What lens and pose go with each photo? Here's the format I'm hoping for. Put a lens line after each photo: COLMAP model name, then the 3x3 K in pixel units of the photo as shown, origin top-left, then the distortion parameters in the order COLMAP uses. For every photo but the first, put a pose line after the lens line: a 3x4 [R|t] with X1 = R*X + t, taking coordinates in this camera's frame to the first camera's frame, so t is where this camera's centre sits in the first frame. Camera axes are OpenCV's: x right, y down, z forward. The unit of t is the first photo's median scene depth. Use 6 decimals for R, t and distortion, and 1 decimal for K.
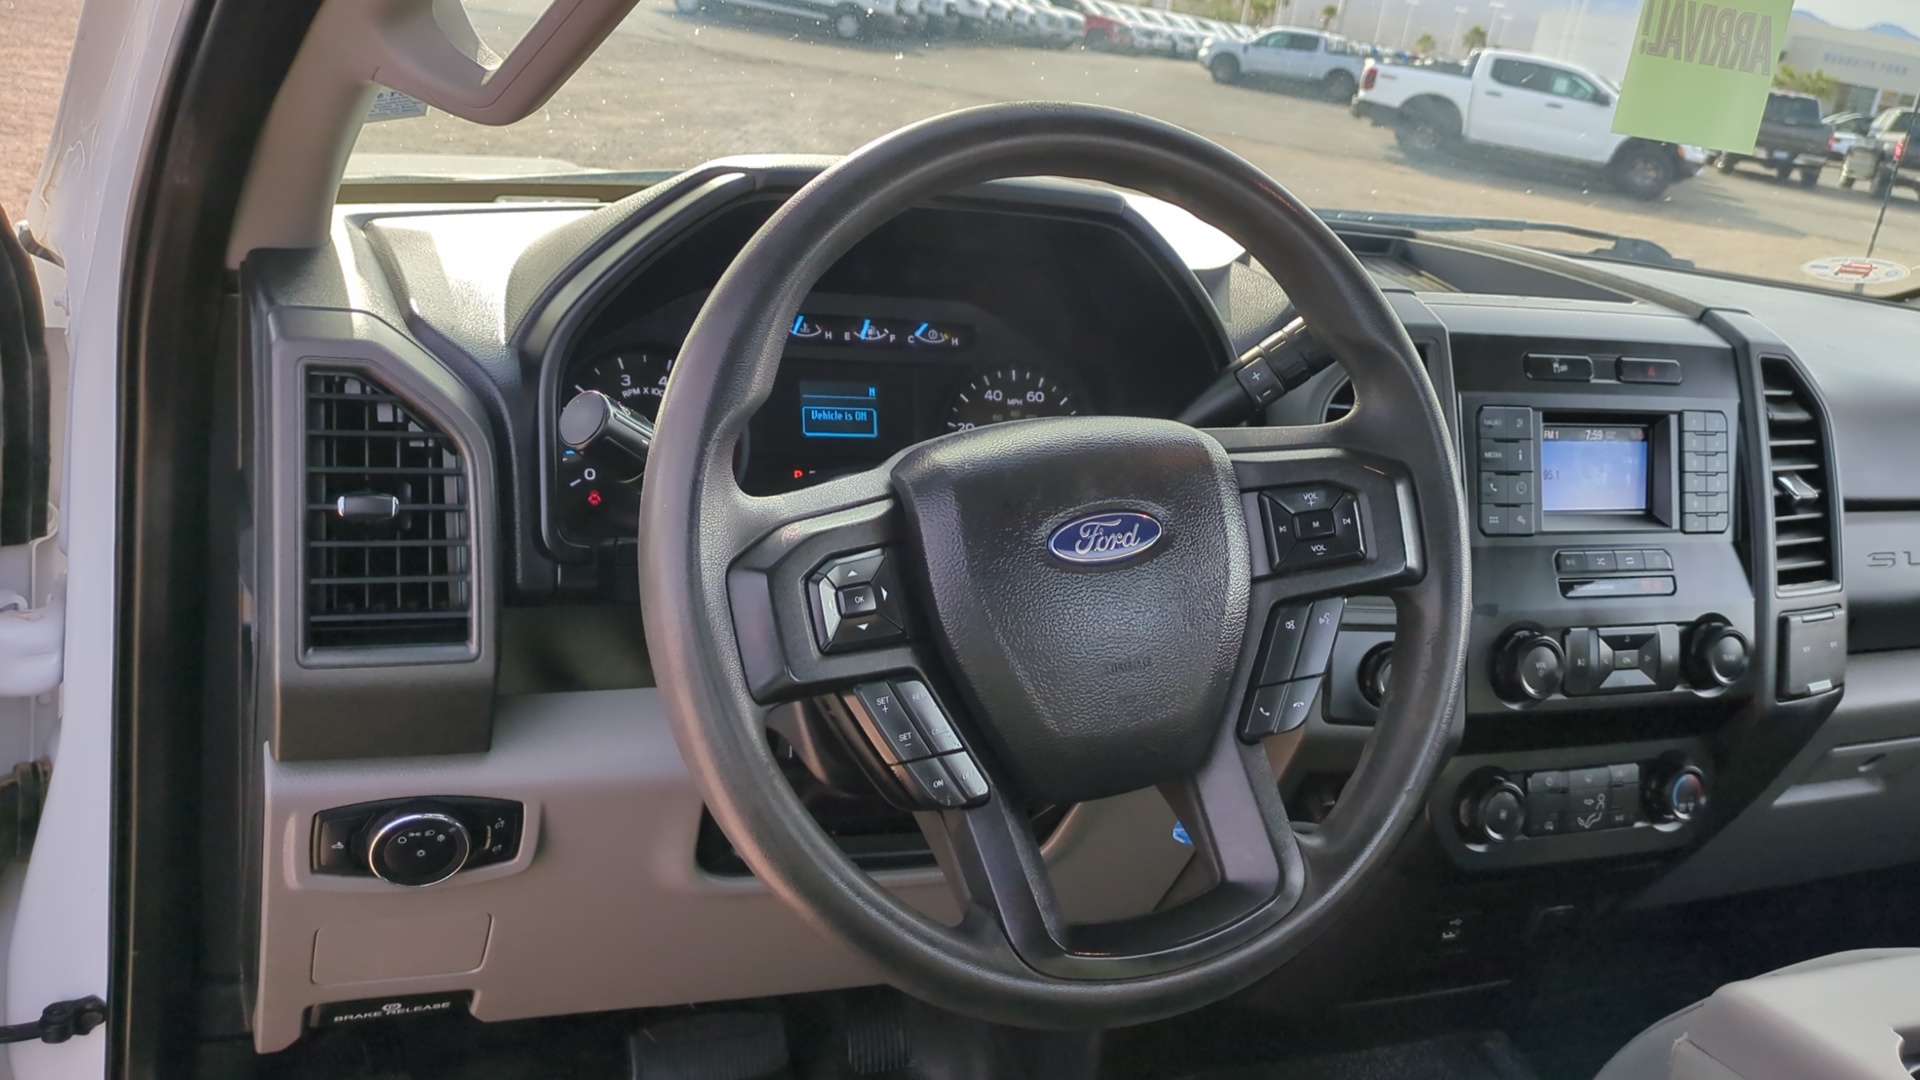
lens RADIAL K [[1643.0, 0, 971.7], [0, 1643.0, 536.6], [0, 0, 1]] dist [0.067947, -0.091972]
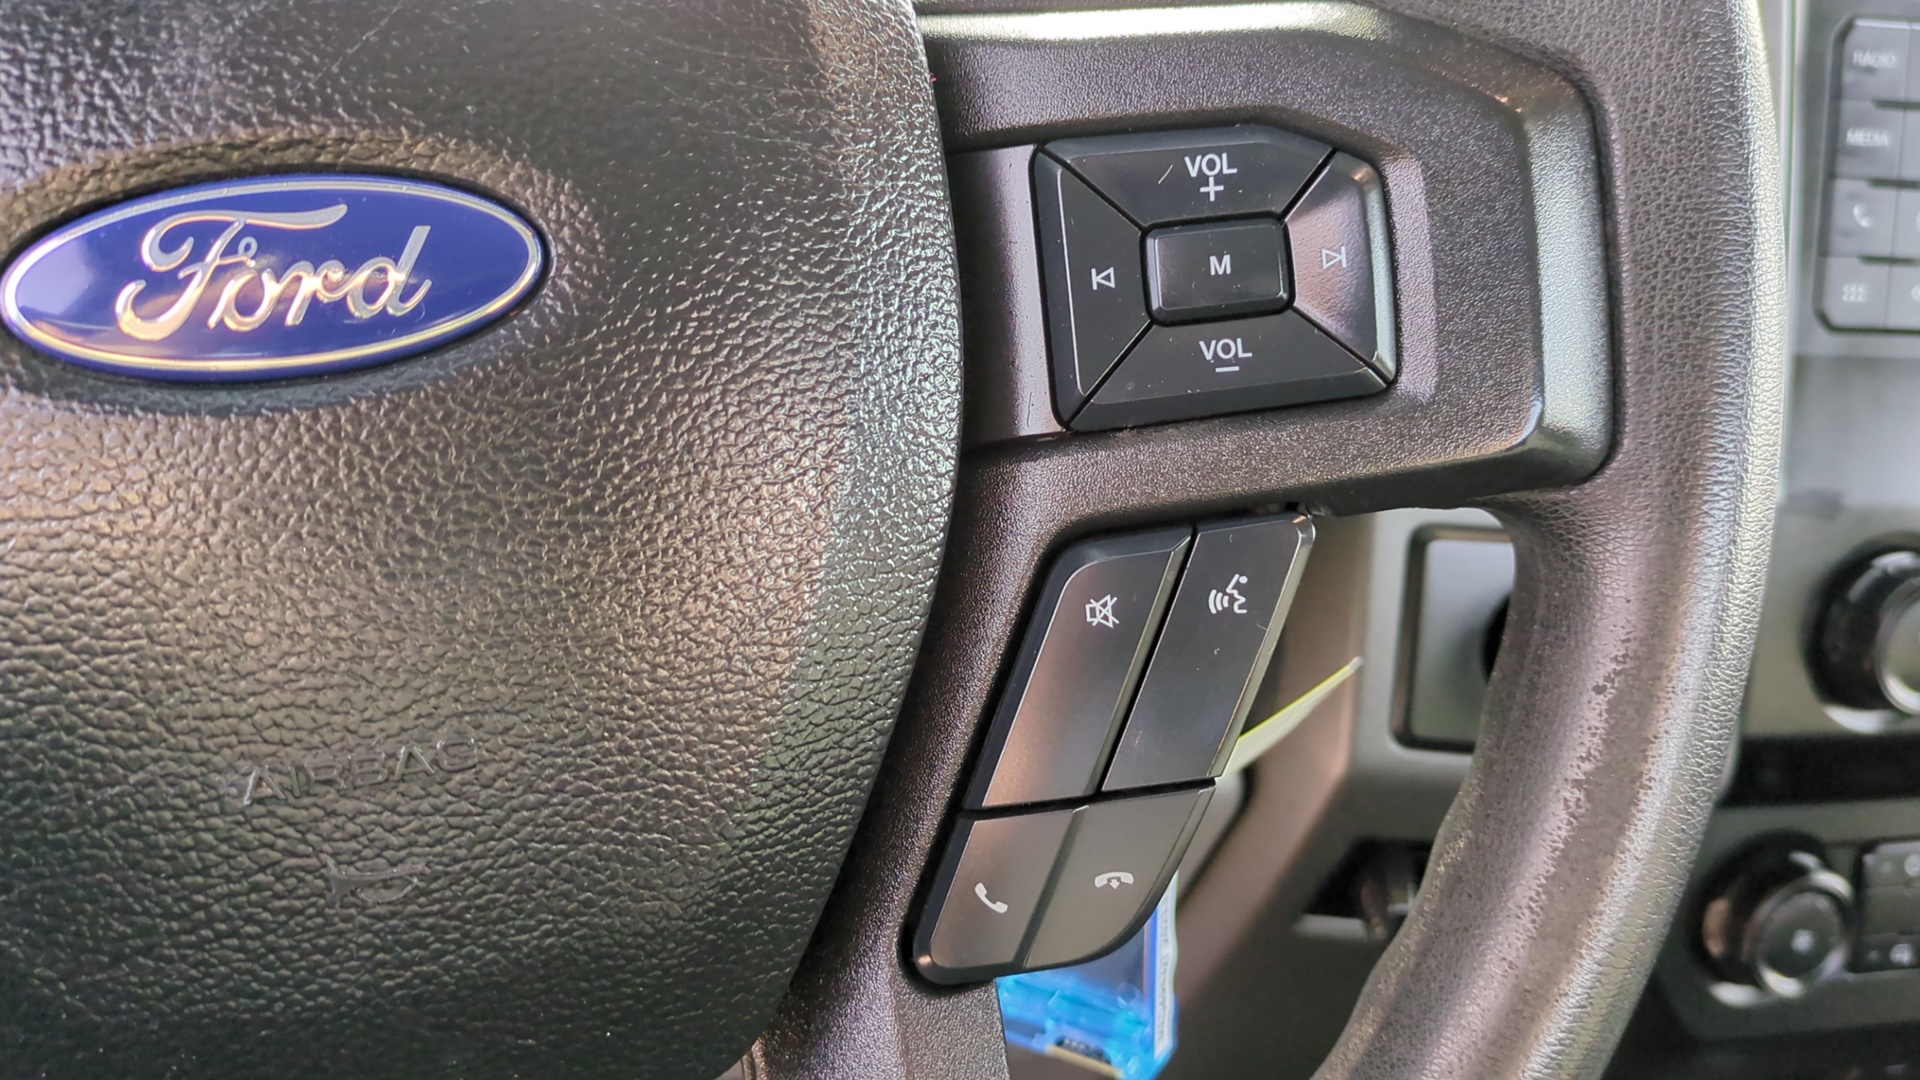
lens RADIAL K [[1643.0, 0, 977.0], [0, 1643.0, 542.5], [0, 0, 1]] dist [0.067947, -0.091972]
pose [[0.986532, 0.056083, -0.153652, 0.158544], [-0.034545, 0.989631, 0.139420, 0.001318], [0.159878, -0.132235, 0.978240, 0.524291]]
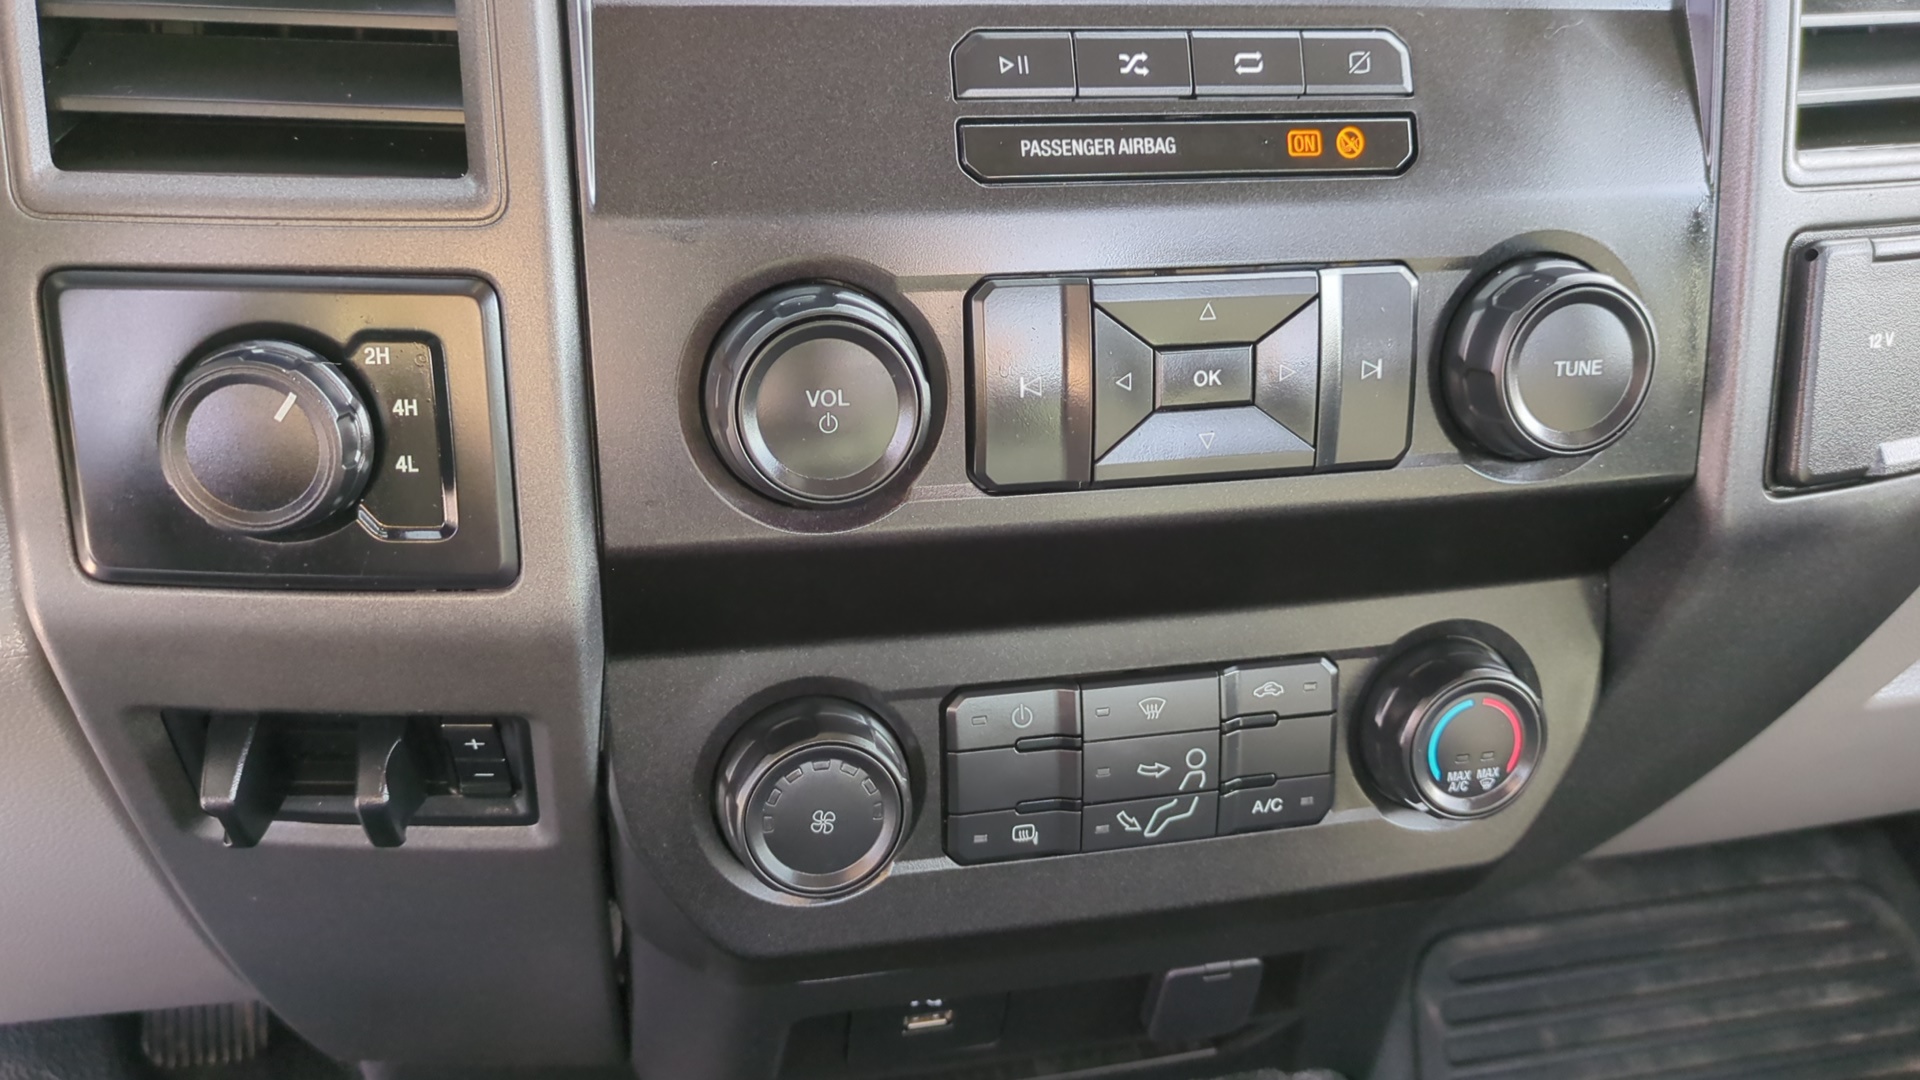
lens RADIAL K [[1643.0, 0, 966.9], [0, 1643.0, 540.4], [0, 0, 1]] dist [0.067947, -0.091972]
pose [[0.981817, 0.021650, -0.188592, 0.414984], [0.013531, 0.982966, 0.183286, 0.046428], [0.189348, -0.182506, 0.964800, 0.681615]]
